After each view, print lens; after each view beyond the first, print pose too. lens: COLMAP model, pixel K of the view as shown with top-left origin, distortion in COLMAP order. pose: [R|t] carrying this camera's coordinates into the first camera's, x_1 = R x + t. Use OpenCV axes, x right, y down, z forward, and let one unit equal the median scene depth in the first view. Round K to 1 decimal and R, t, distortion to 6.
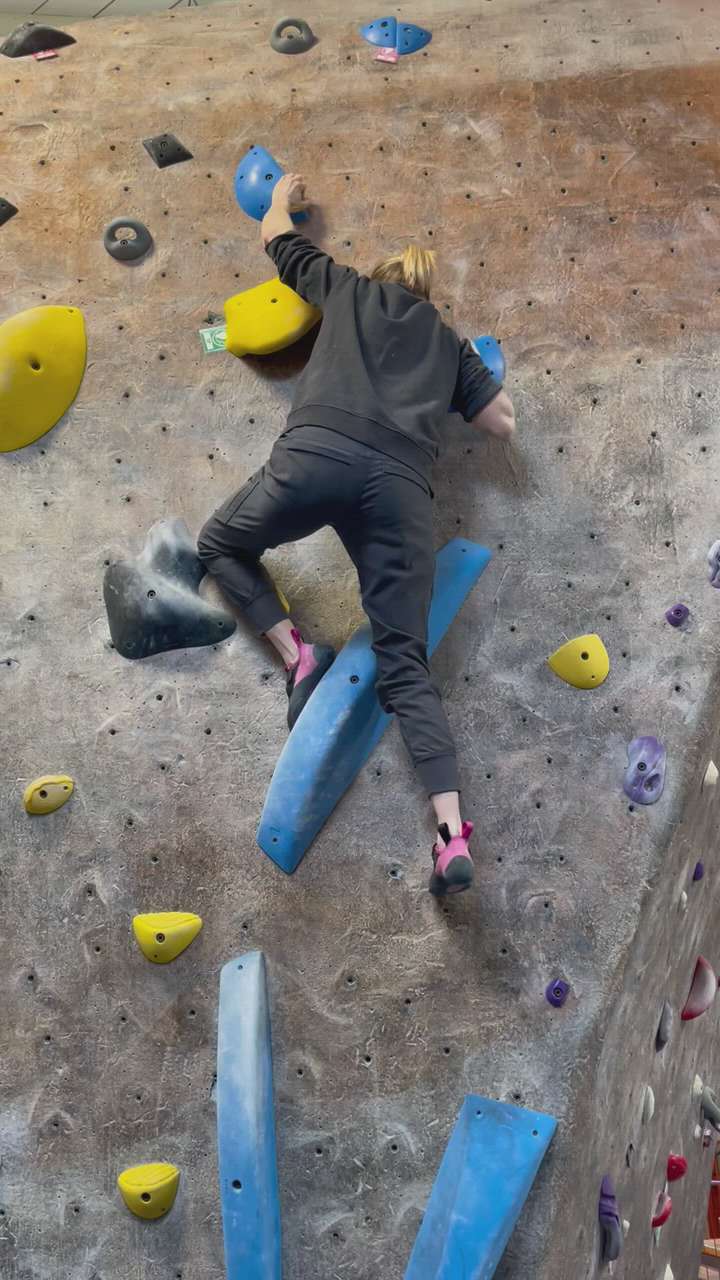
lens RADIAL K [[1080.5, 0, 373.1], [0, 1080.5, 640.1], [0, 0, 1]] dist [0.027787, -0.009162]
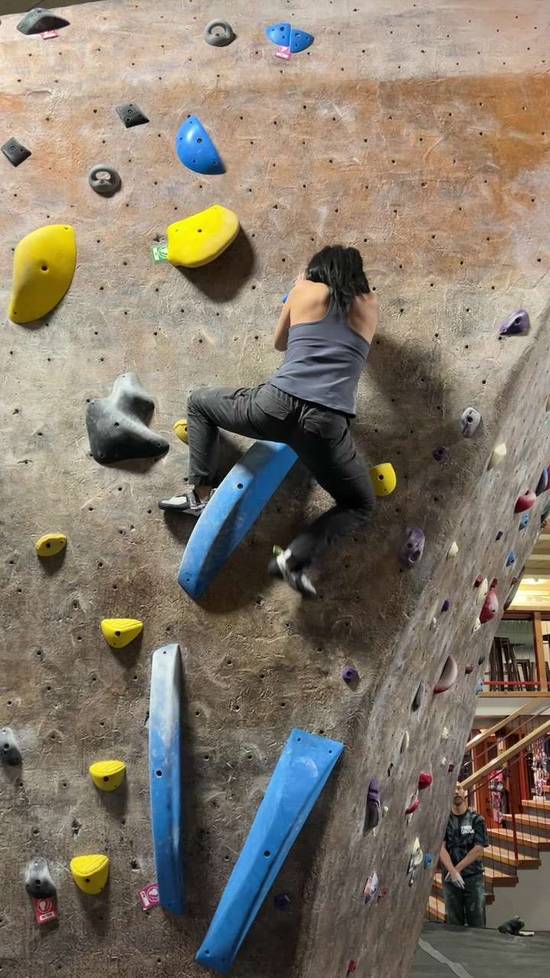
lens RADIAL K [[825.6, 0, 285.0], [0, 825.6, 489.1], [0, 0, 1]] dist [0.027787, -0.009162]
pose [[0.998119, 0.049272, 0.036484, 0.004489], [-0.052752, 0.993432, 0.101535, -0.075722], [-0.031242, -0.103268, 0.994163, -0.214891]]
